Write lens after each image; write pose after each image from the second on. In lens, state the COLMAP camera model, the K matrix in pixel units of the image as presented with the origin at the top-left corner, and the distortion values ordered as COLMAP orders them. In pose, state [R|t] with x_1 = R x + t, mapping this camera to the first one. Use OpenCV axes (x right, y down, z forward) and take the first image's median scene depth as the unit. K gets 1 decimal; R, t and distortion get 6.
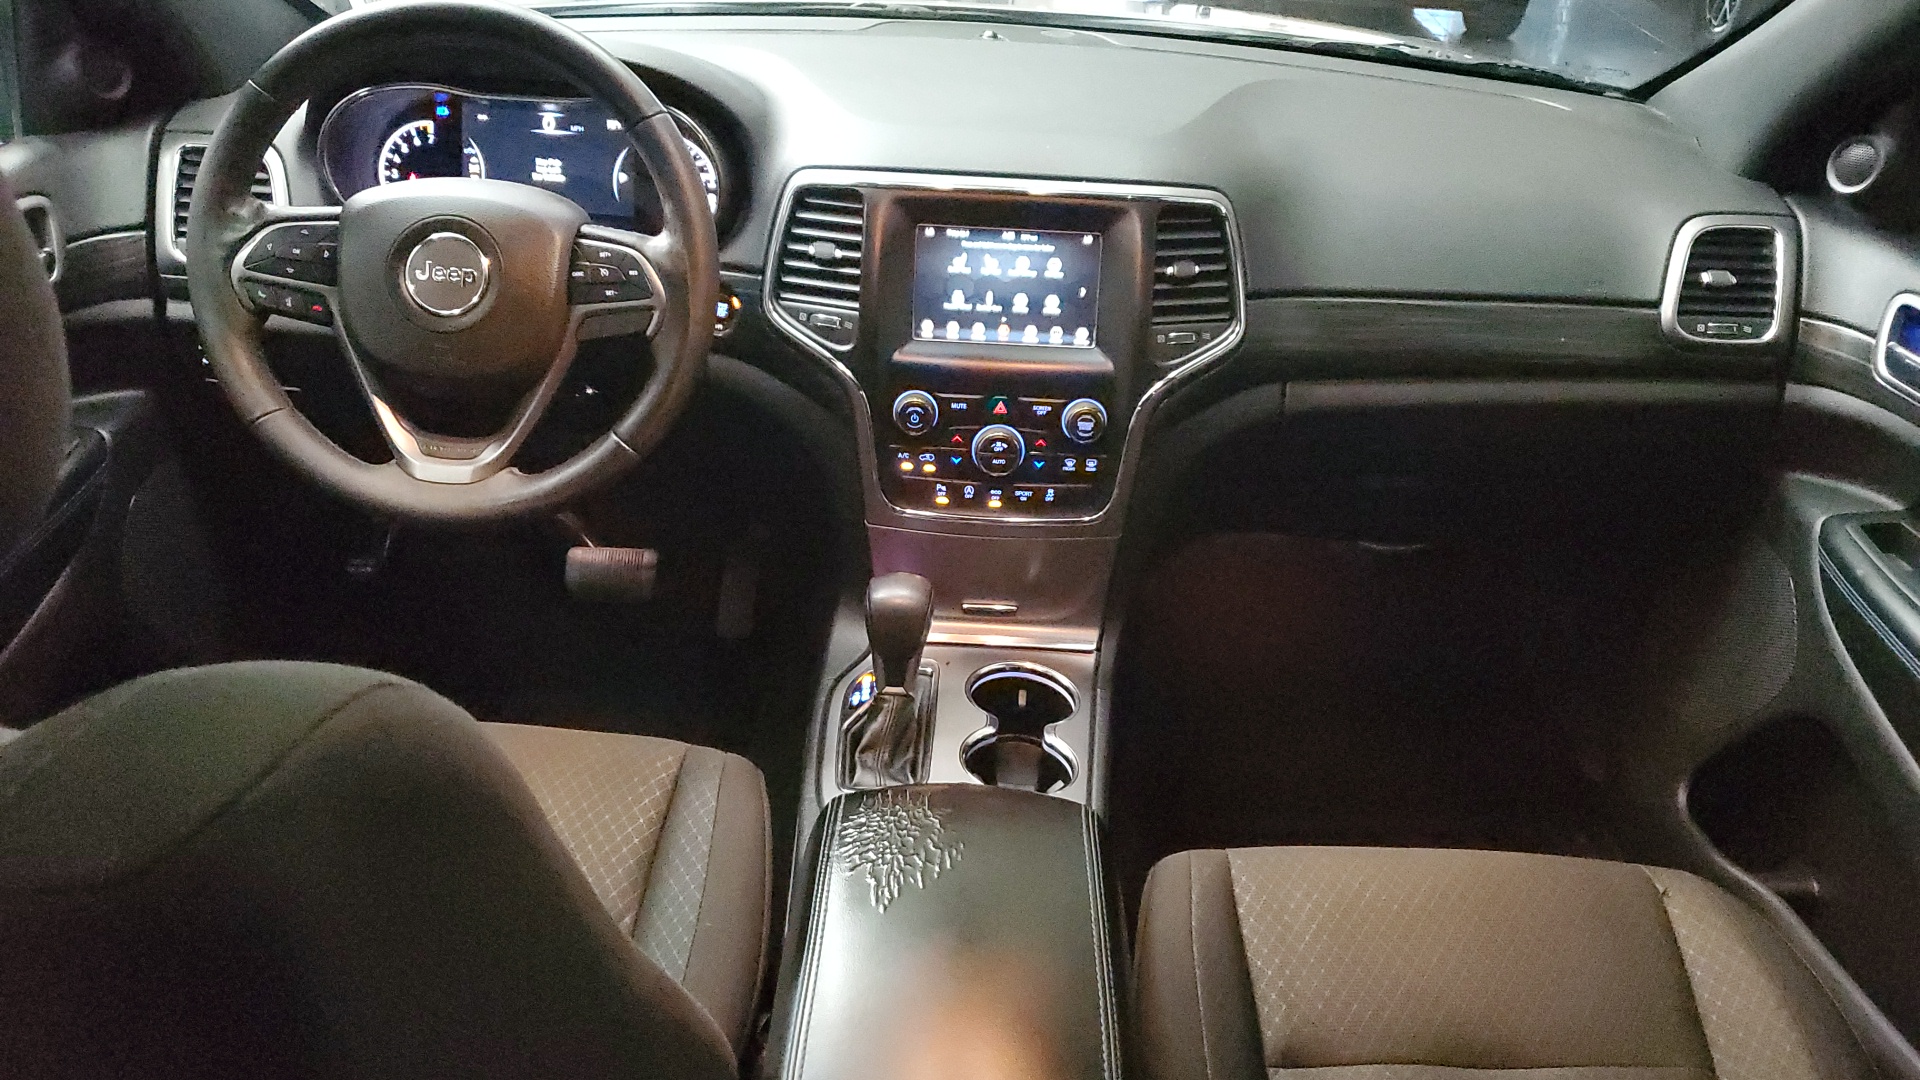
lens RADIAL K [[1496.1, 0, 985.4], [0, 1496.1, 530.9], [0, 0, 1]] dist [0.076011, -0.088993]
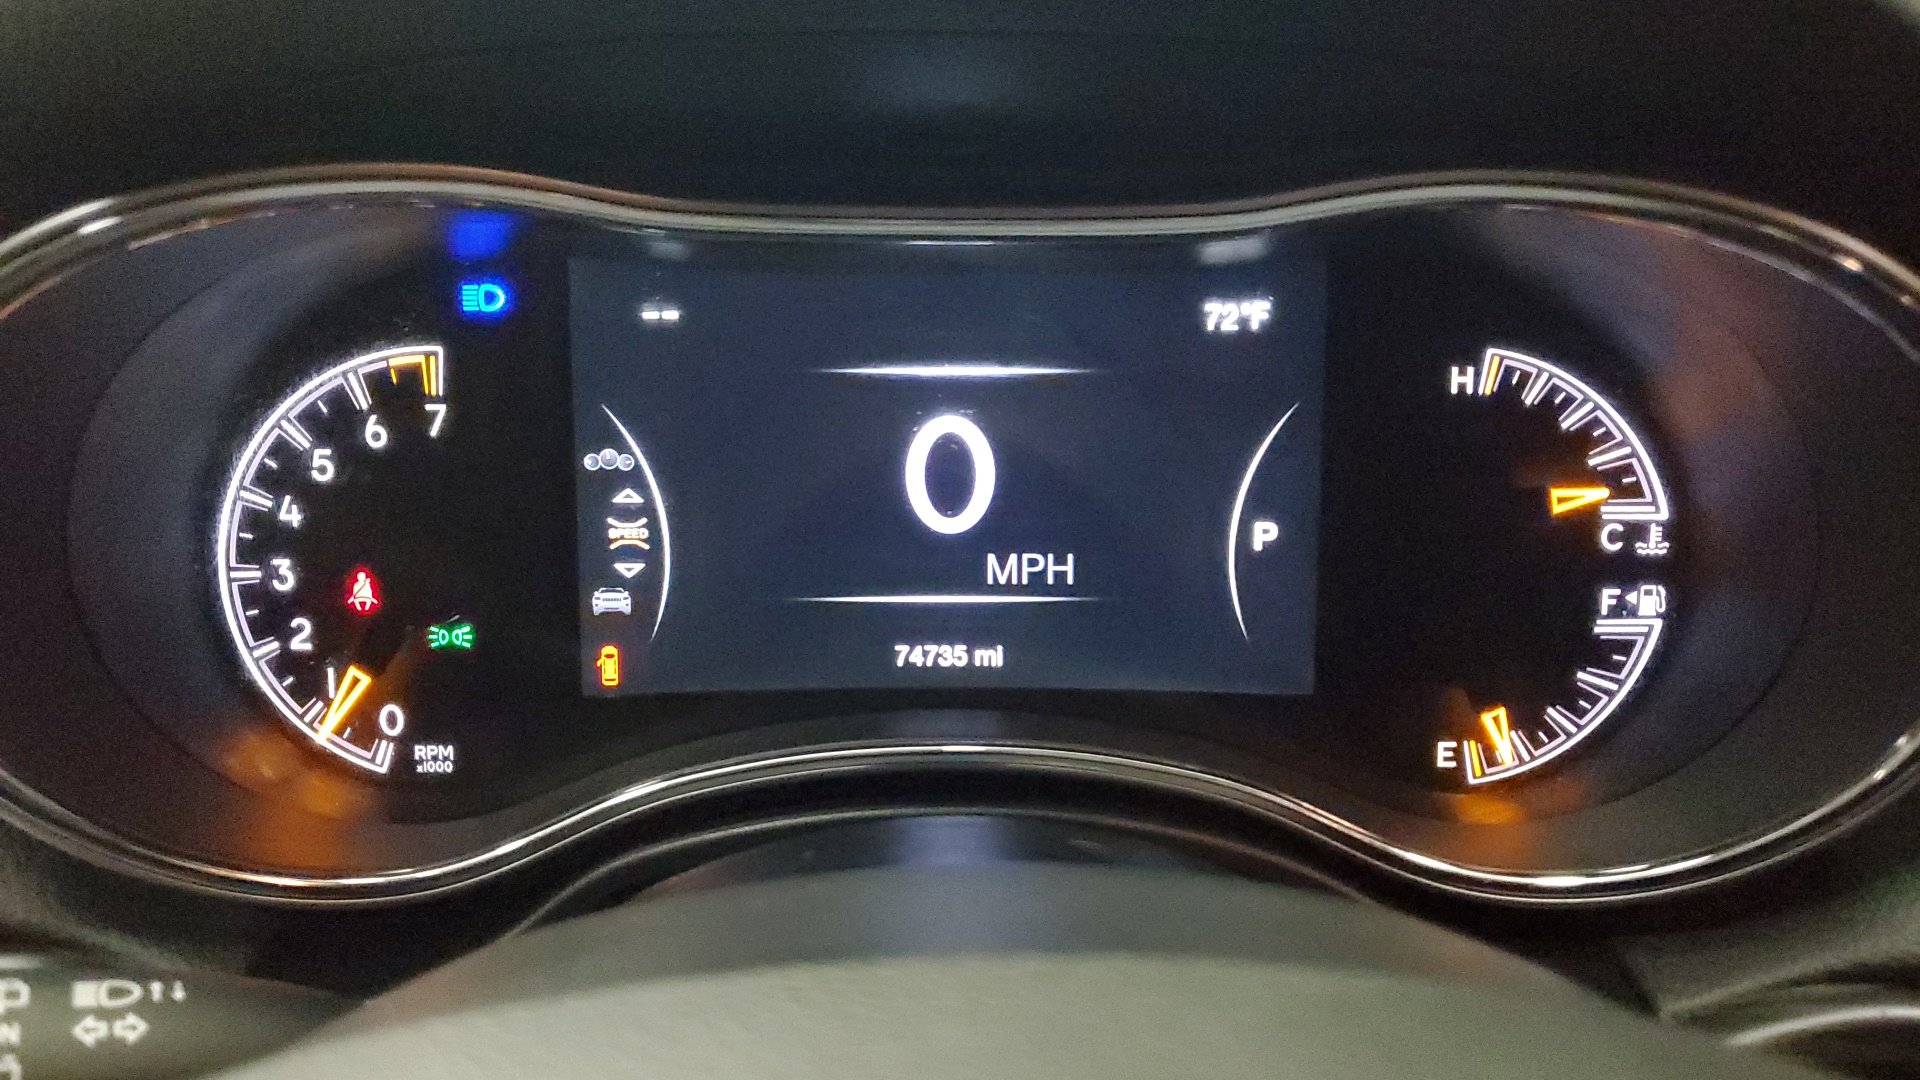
lens RADIAL K [[1548.2, 0, 966.6], [0, 1548.2, 531.7], [0, 0, 1]] dist [0.056243, -0.012895]
pose [[0.998404, -0.056190, 0.005678, -0.305125], [0.056450, 0.995948, -0.070010, -0.233831], [-0.001721, 0.070219, 0.997530, 0.809554]]
